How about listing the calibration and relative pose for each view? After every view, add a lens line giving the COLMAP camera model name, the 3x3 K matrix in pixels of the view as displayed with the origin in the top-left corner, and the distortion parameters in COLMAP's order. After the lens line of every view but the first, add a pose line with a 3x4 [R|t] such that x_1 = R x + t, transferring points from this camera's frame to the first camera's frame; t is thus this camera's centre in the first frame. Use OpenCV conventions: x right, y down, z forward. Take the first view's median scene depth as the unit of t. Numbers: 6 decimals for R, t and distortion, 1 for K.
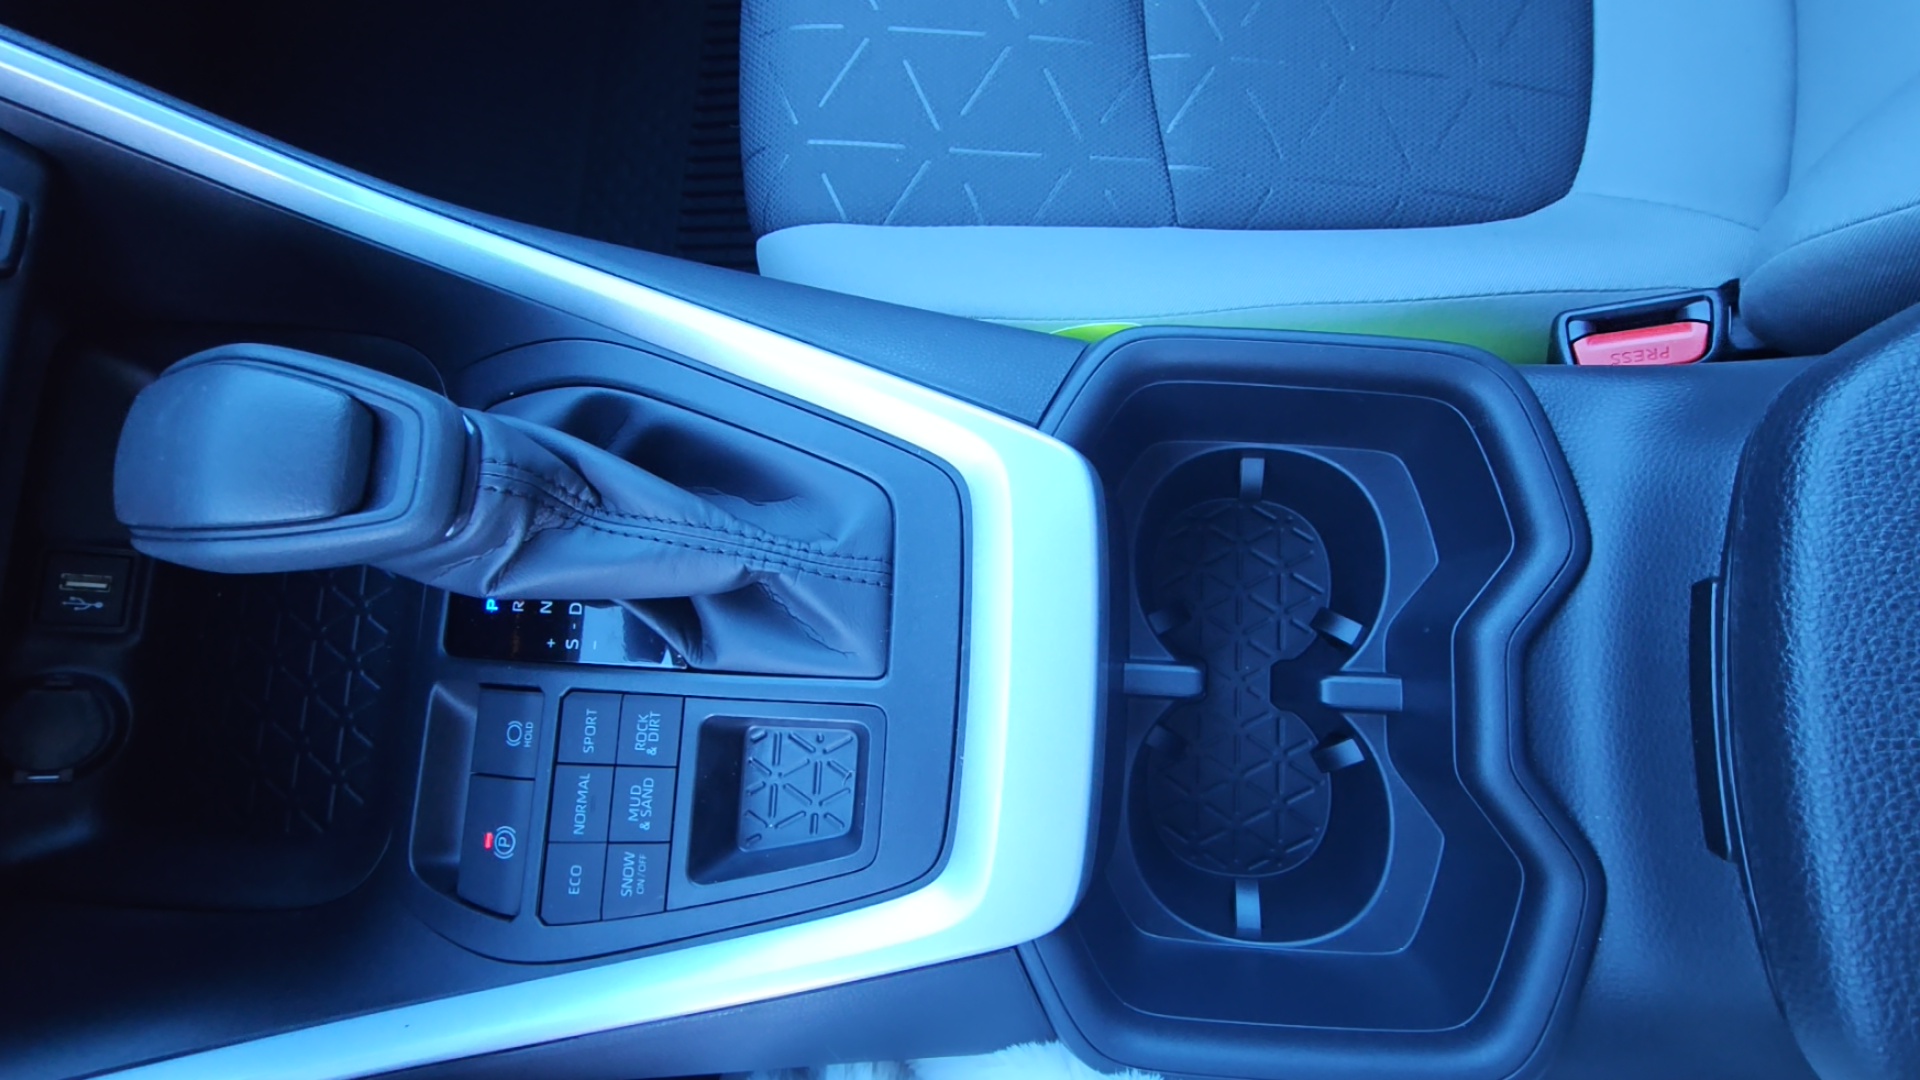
lens RADIAL K [[863.7, 0, 976.4], [0, 863.7, 545.4], [0, 0, 1]] dist [0.010183, -0.010019]
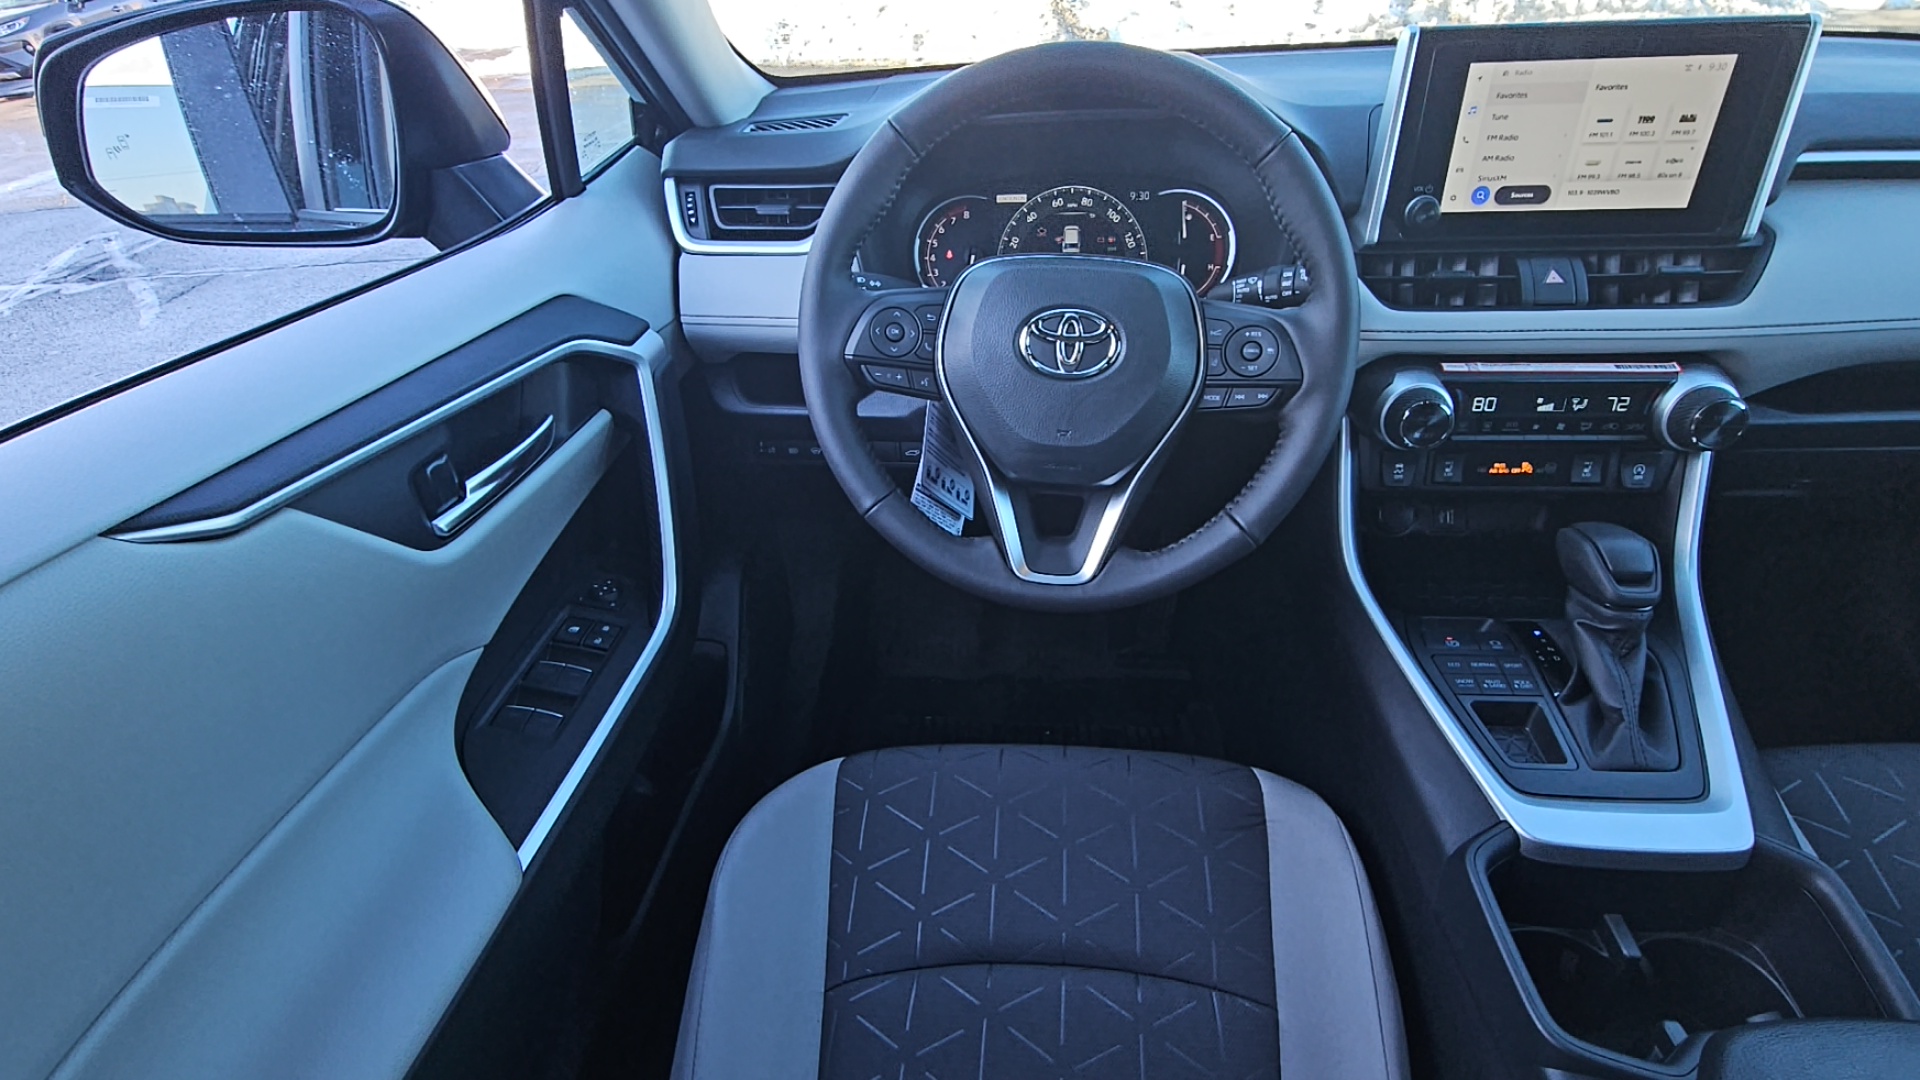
lens RADIAL K [[853.1, 0, 975.5], [0, 853.1, 547.2], [0, 0, 1]] dist [0.004332, -0.006118]
pose [[-0.024925, 0.727614, -0.685534, 1.028874], [-0.980947, 0.114362, 0.157048, 1.300622], [0.192669, 0.676387, 0.710900, -1.285539]]
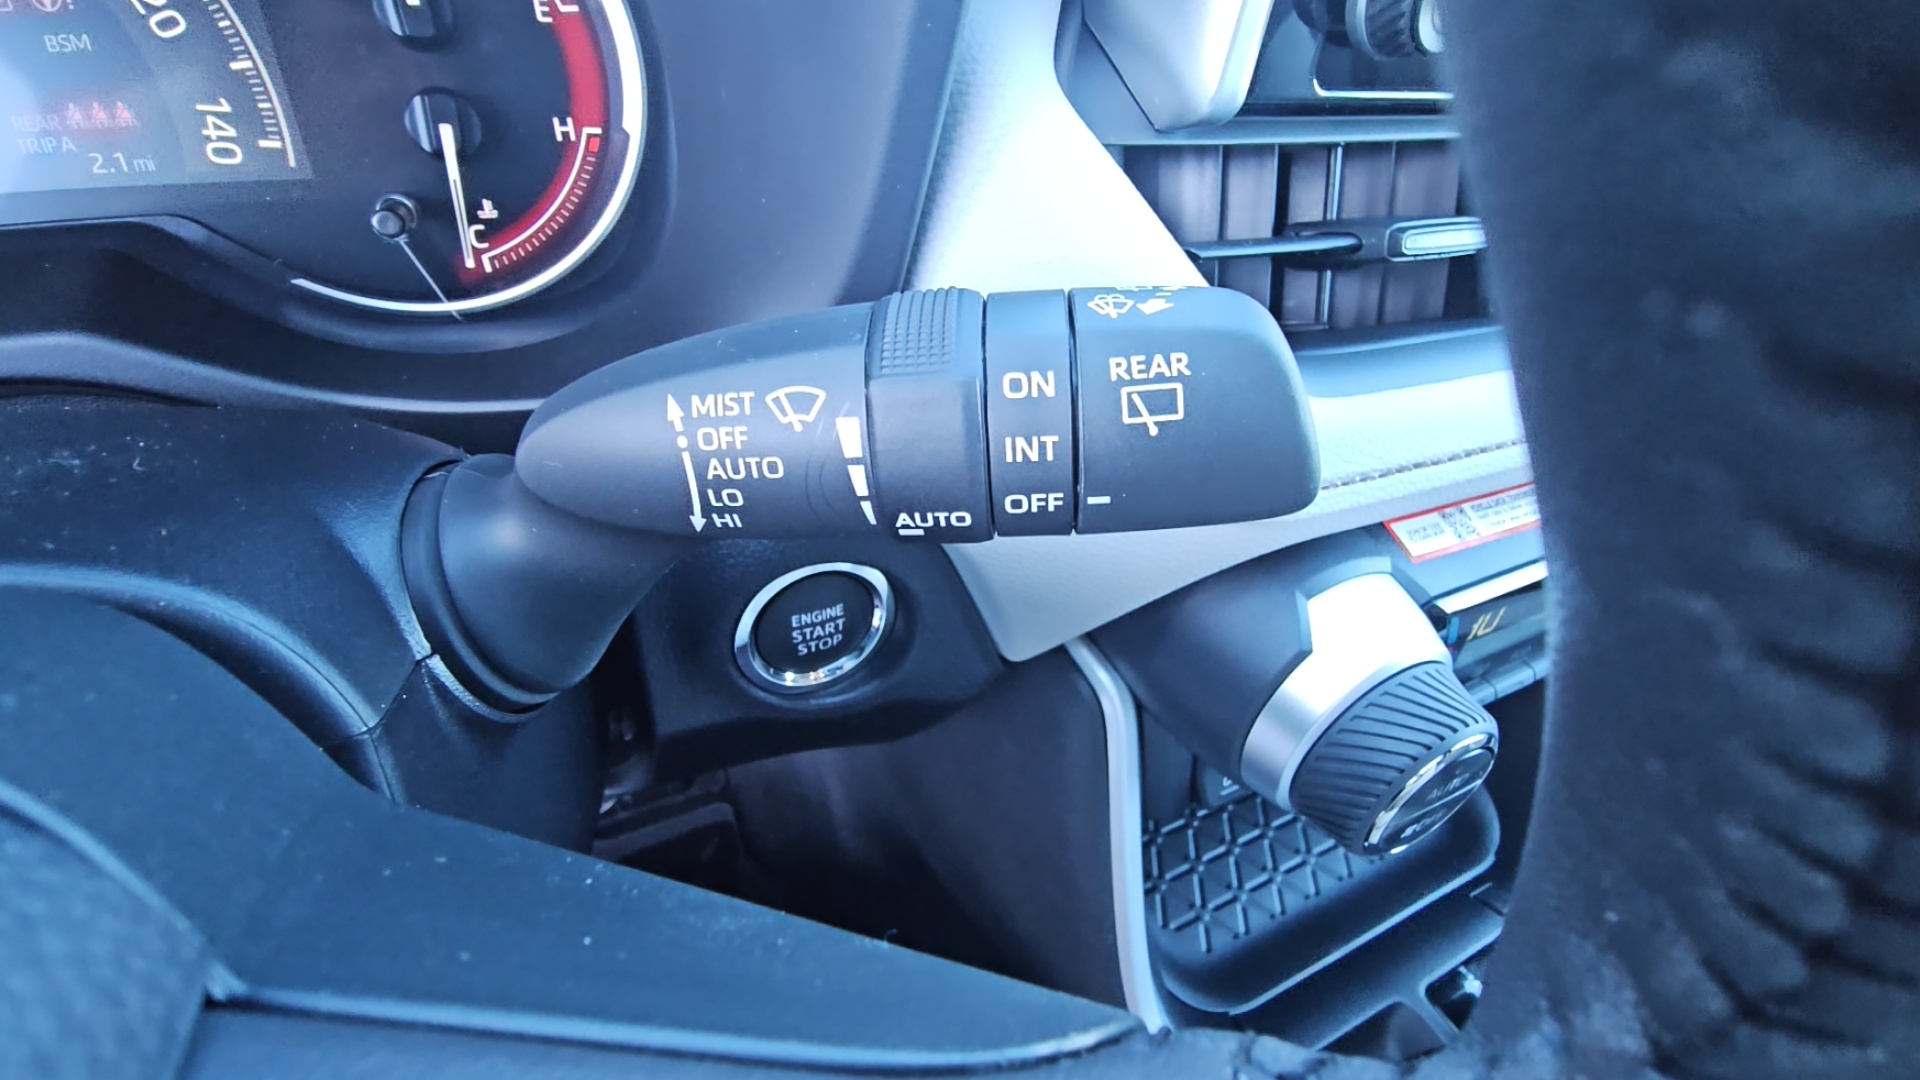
lens RADIAL K [[863.7, 0, 976.4], [0, 863.7, 545.4], [0, 0, 1]] dist [0.010183, -0.010019]
pose [[0.445842, 0.811341, -0.378088, -0.983496], [-0.882813, 0.328785, -0.335472, 0.897565], [-0.147872, 0.483349, 0.862849, -0.223773]]
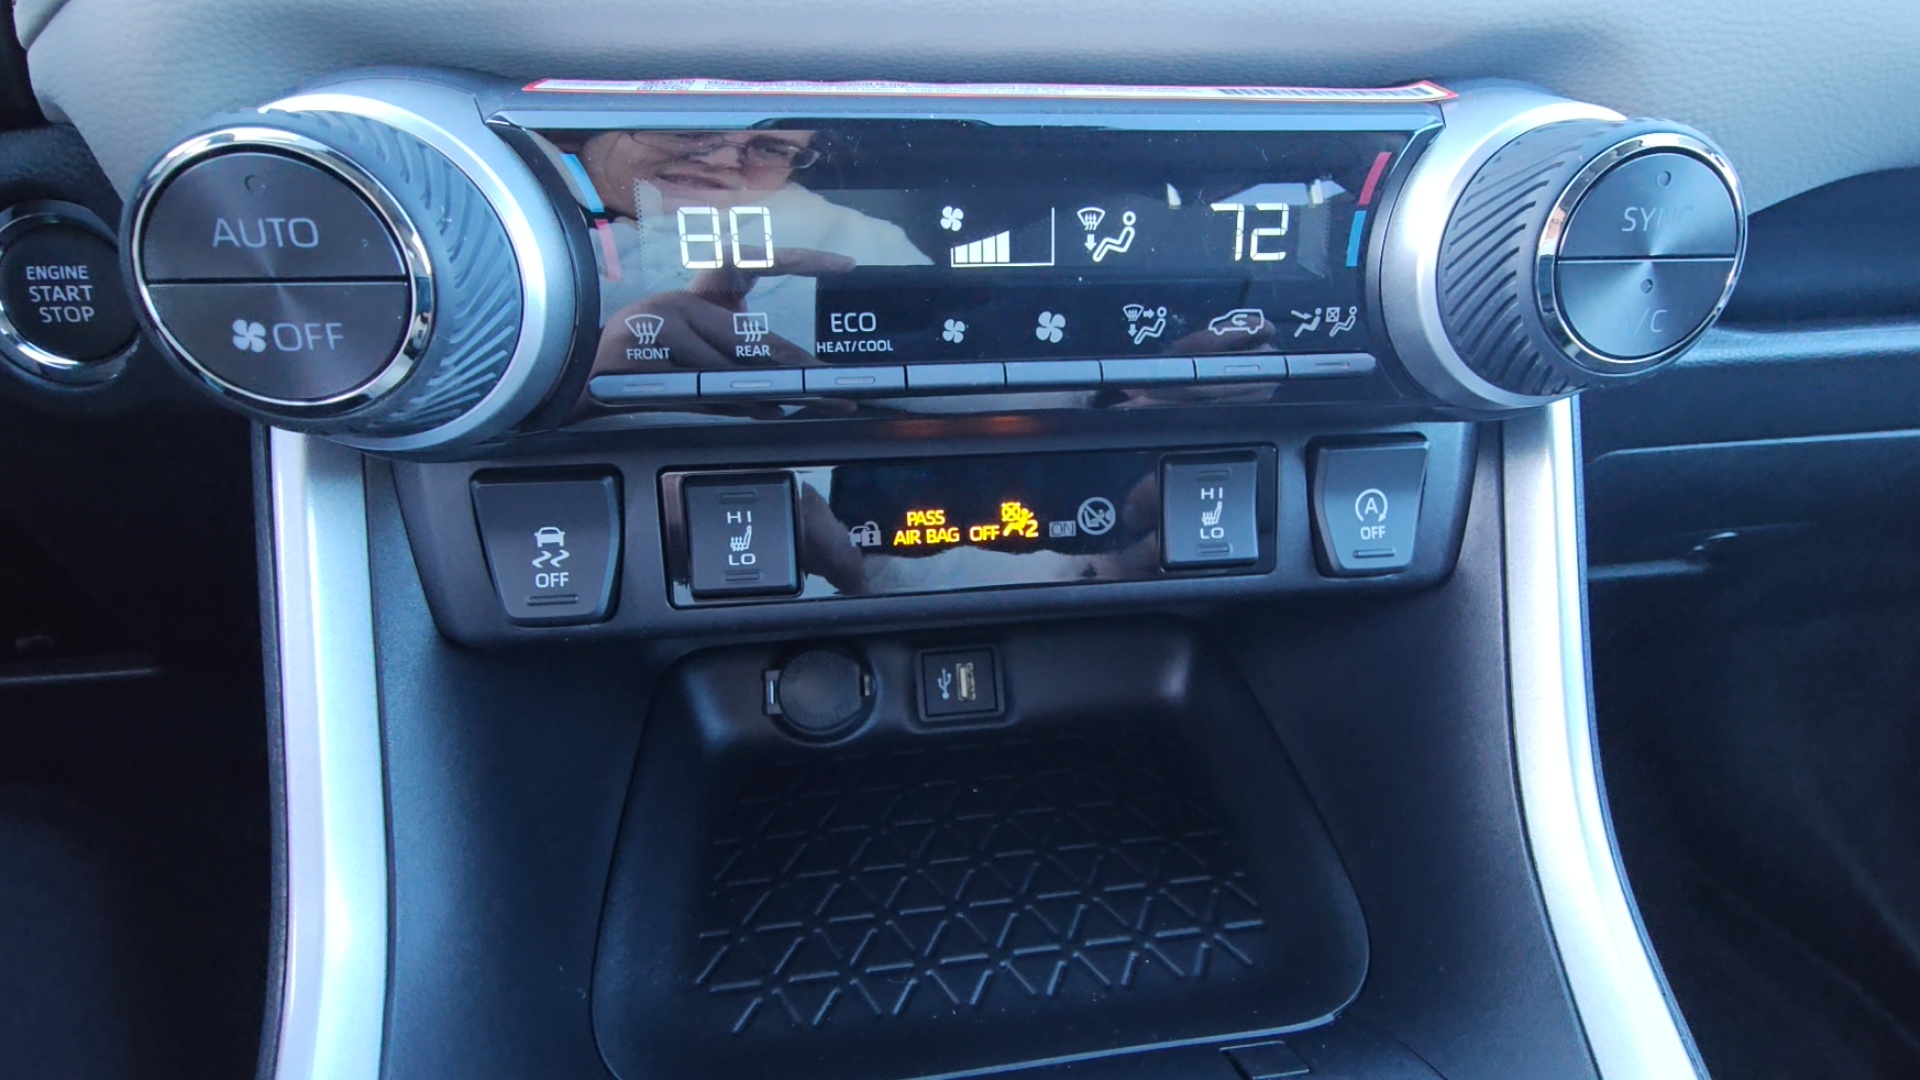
lens RADIAL K [[863.7, 0, 976.4], [0, 863.7, 545.4], [0, 0, 1]] dist [0.010183, -0.010019]
pose [[0.180848, 0.601184, -0.778378, -0.427833], [-0.978540, 0.189455, -0.081027, 0.102161], [0.098755, 0.776327, 0.622546, 0.317307]]
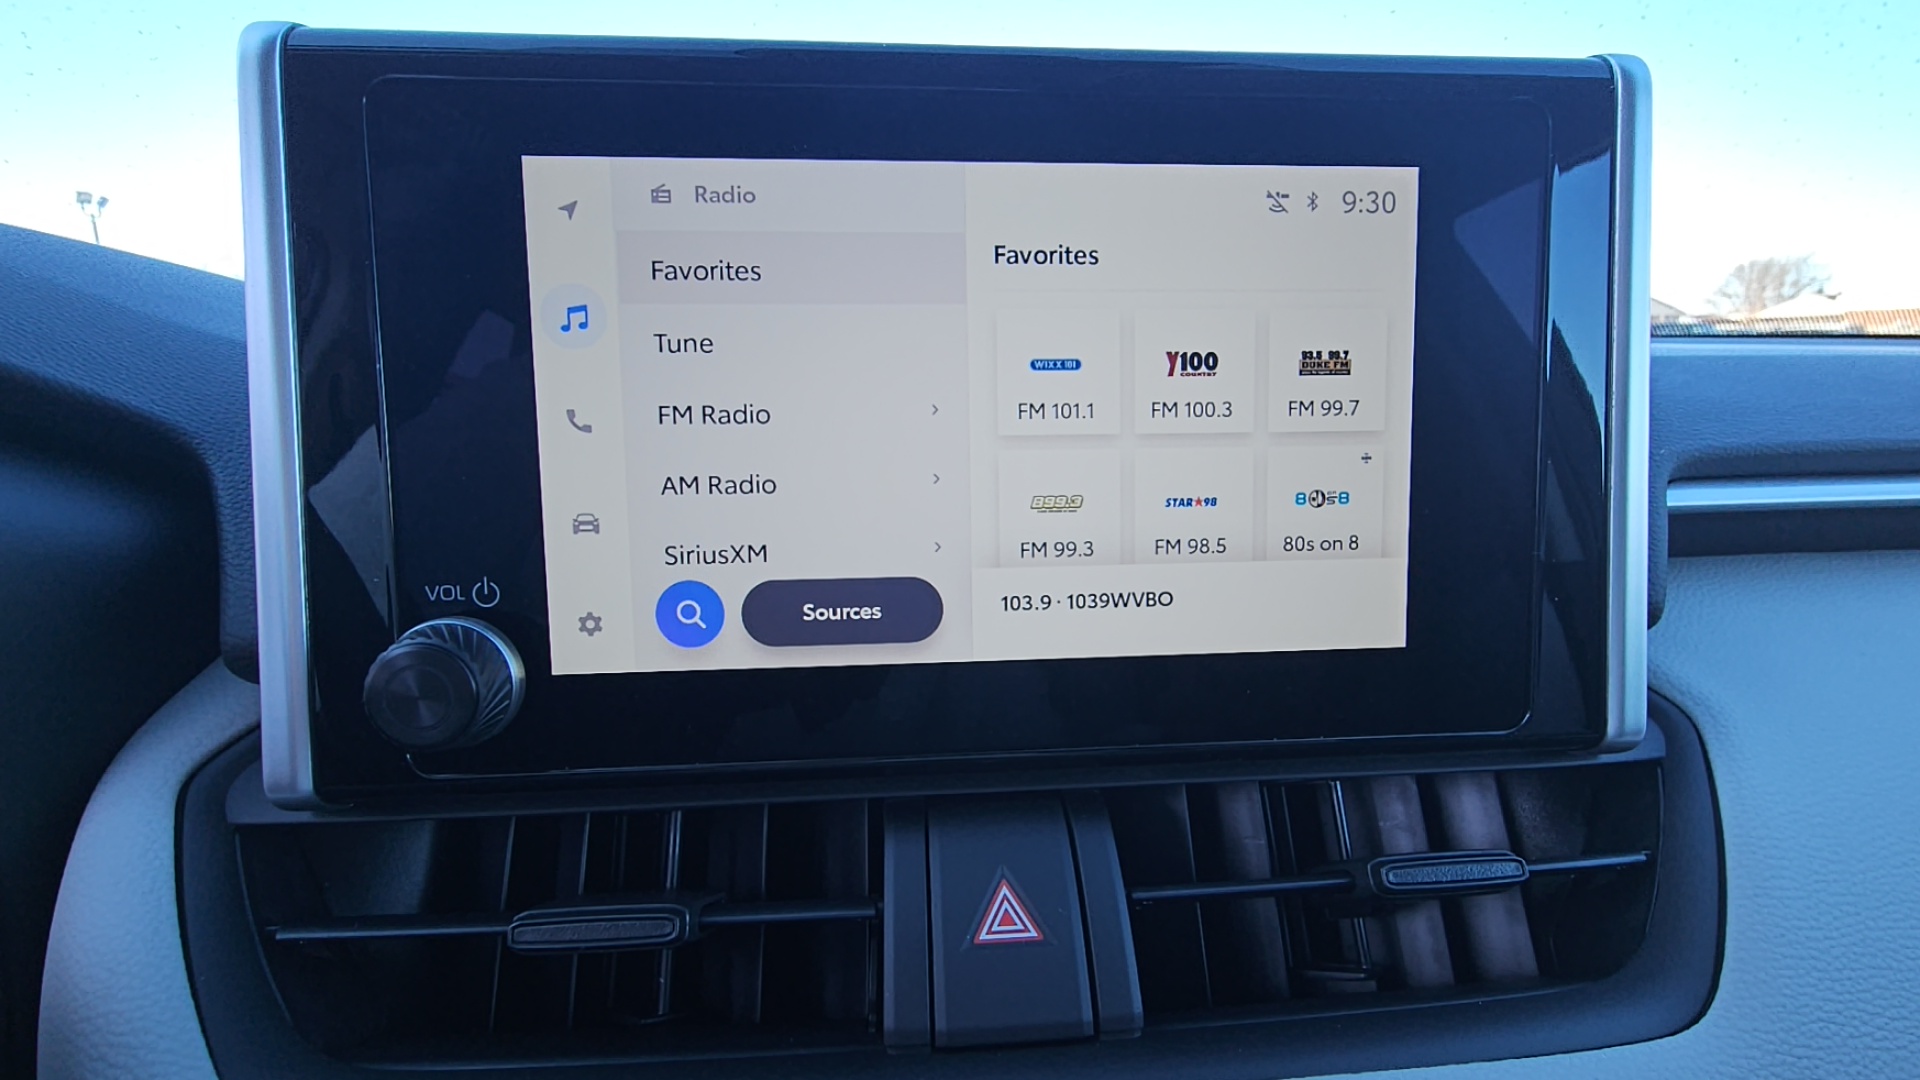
lens RADIAL K [[887.6, 0, 960.0], [0, 887.6, 540.0], [0, 0, 1]] dist [0.000364, 0.000070]
pose [[0.131254, 0.383021, -0.914367, -0.798303], [-0.983679, 0.164827, -0.072159, -0.011294], [0.123074, 0.908915, 0.398404, -0.243244]]
